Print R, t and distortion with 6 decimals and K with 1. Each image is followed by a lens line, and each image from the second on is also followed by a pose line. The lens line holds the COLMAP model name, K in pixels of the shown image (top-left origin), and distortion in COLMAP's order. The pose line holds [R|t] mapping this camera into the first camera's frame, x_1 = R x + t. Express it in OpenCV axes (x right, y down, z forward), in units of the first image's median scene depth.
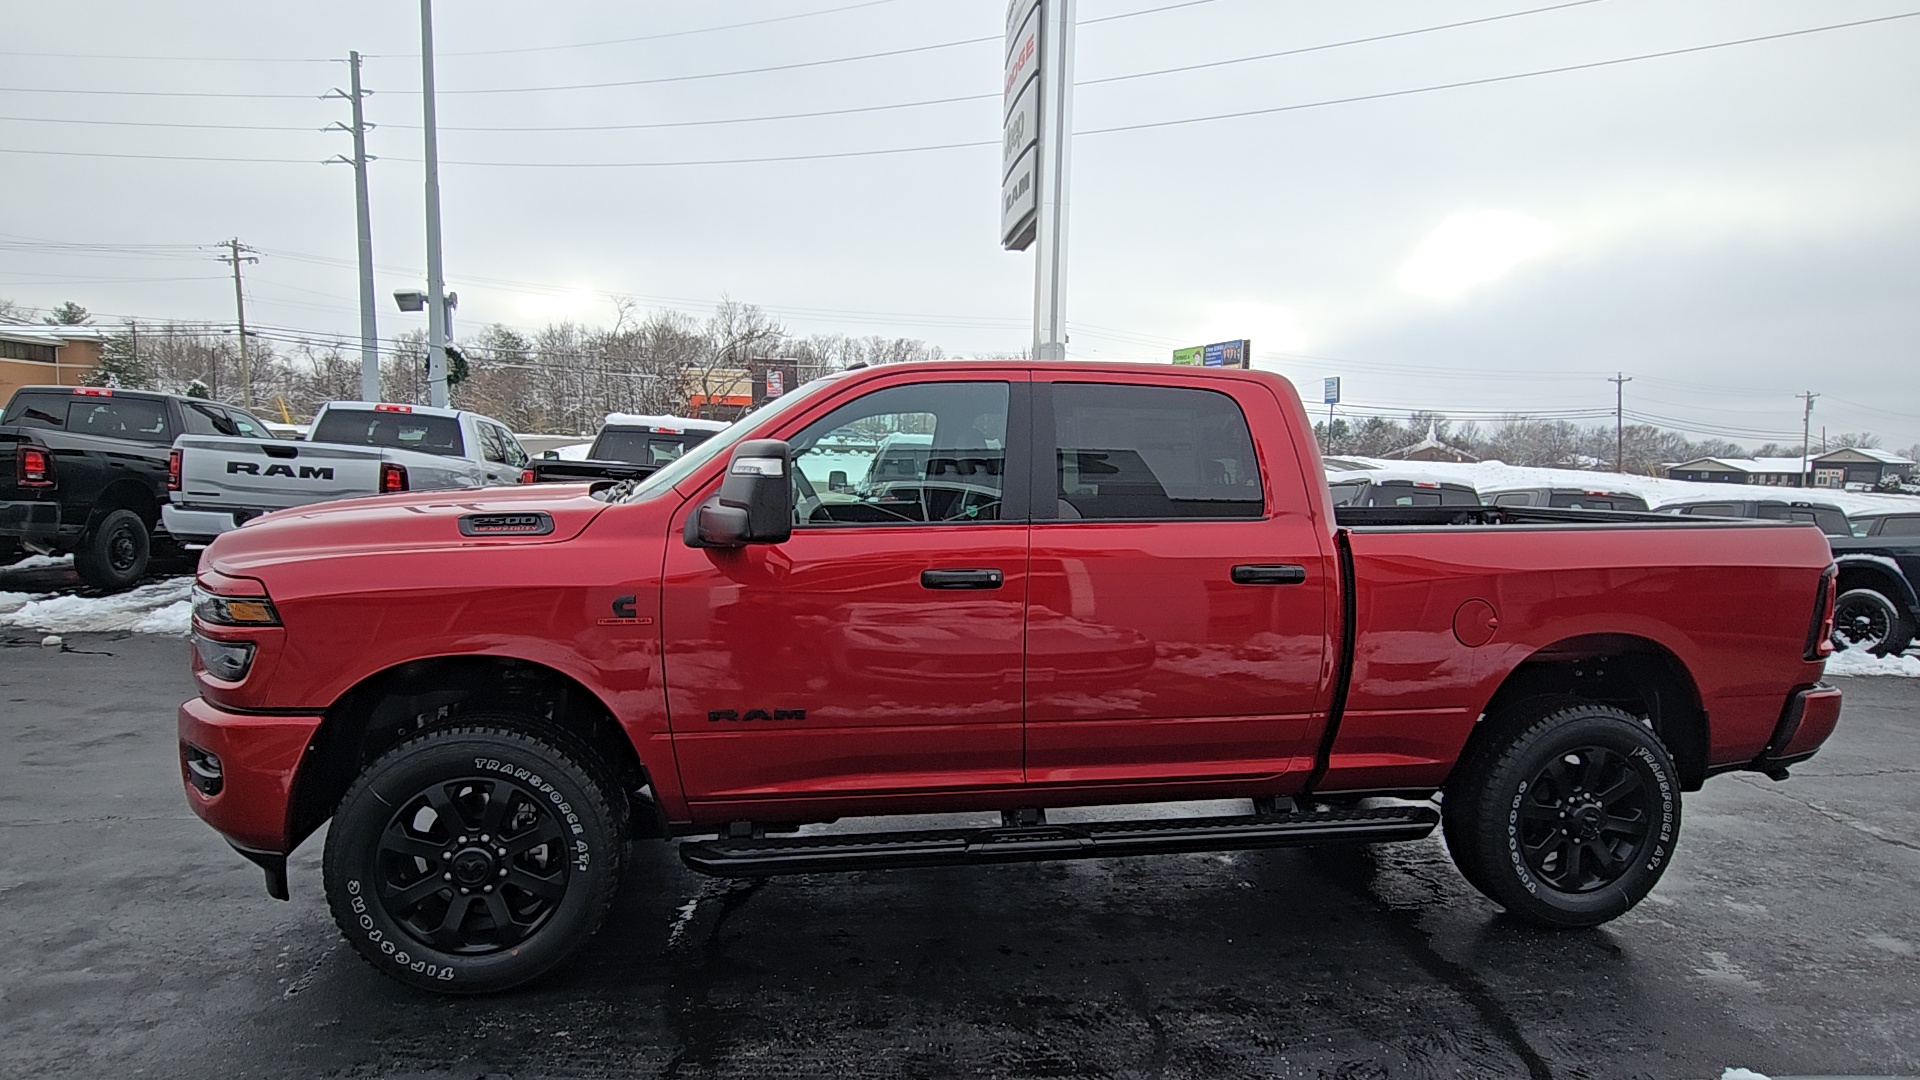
lens RADIAL K [[964.5, 0, 950.8], [0, 964.5, 550.6], [0, 0, 1]] dist [0.000217, -0.000981]
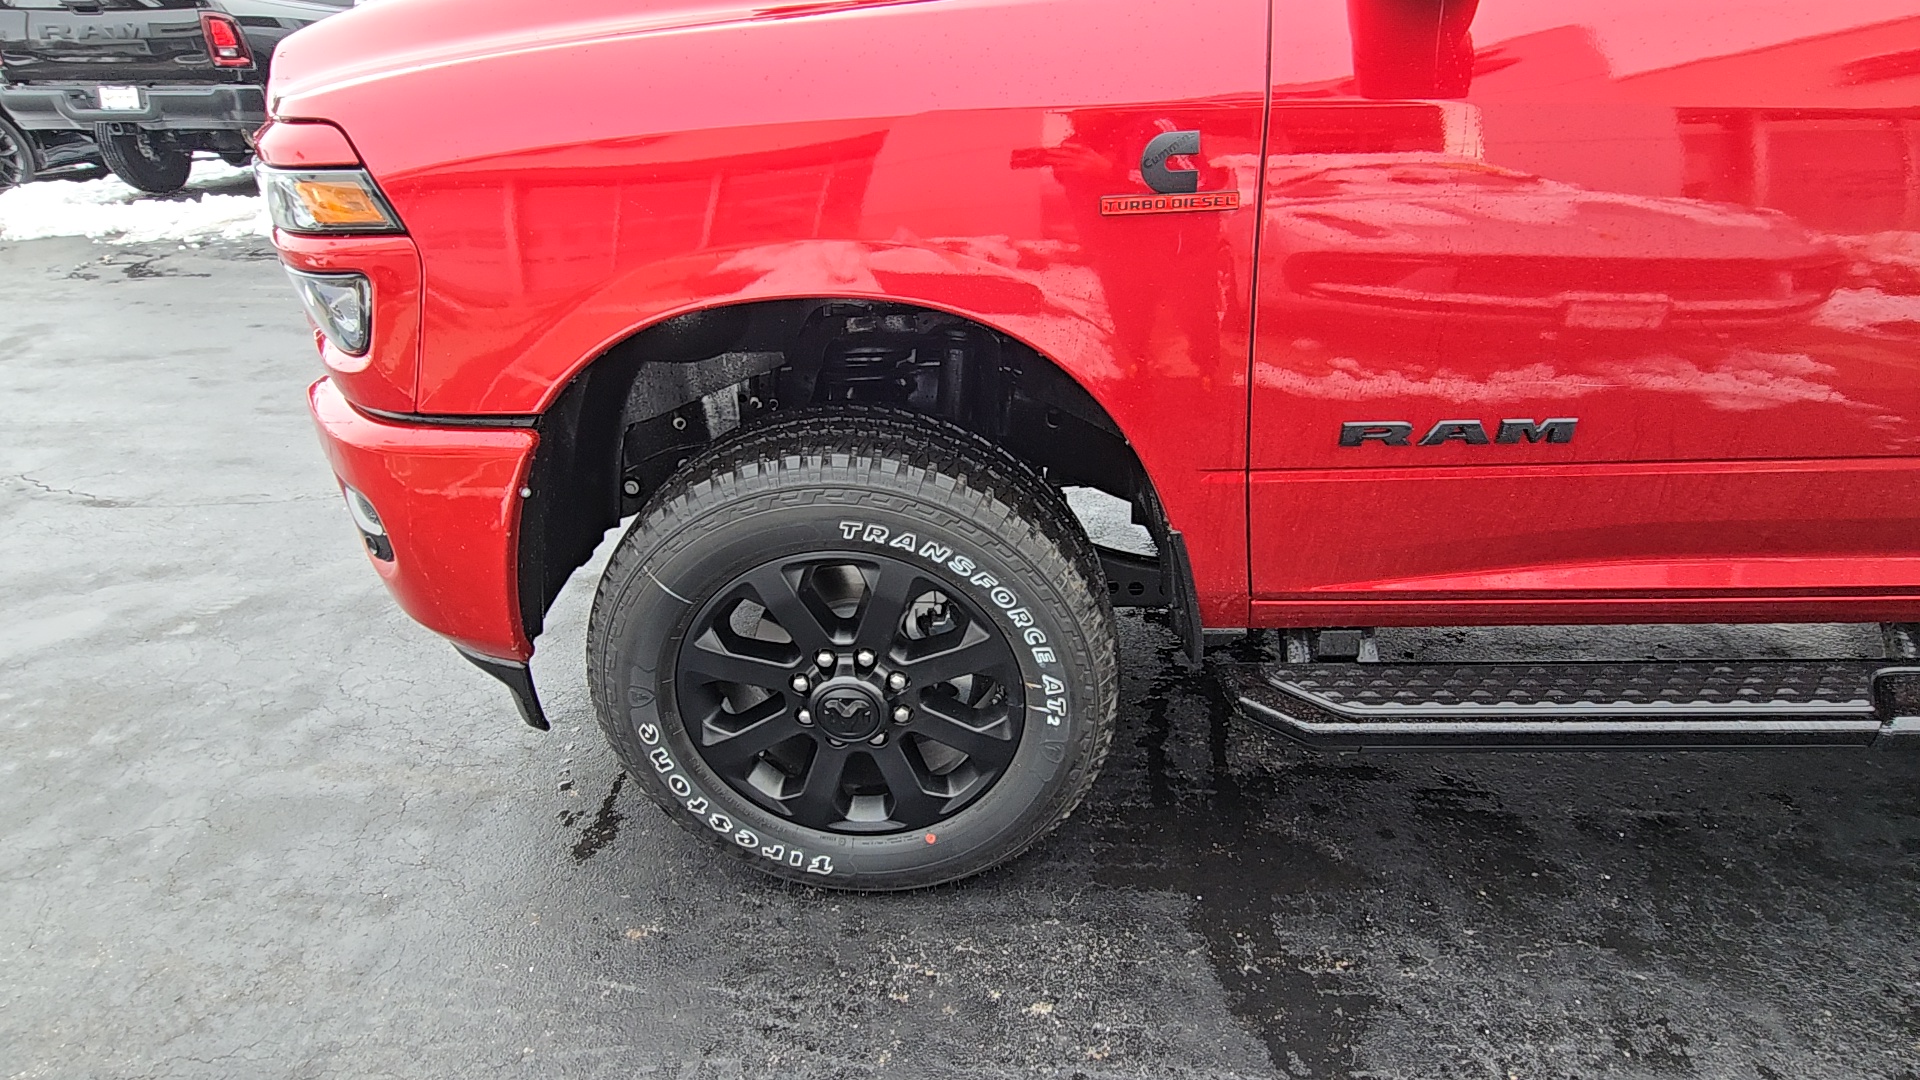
lens RADIAL K [[967.2, 0, 948.3], [0, 967.2, 543.0], [0, 0, 1]] dist [-0.001578, -0.000047]
pose [[0.974825, 0.048775, -0.217573, -0.331846], [0.041154, 0.919660, 0.390554, 0.043129], [0.219142, -0.389676, 0.894500, 0.574676]]
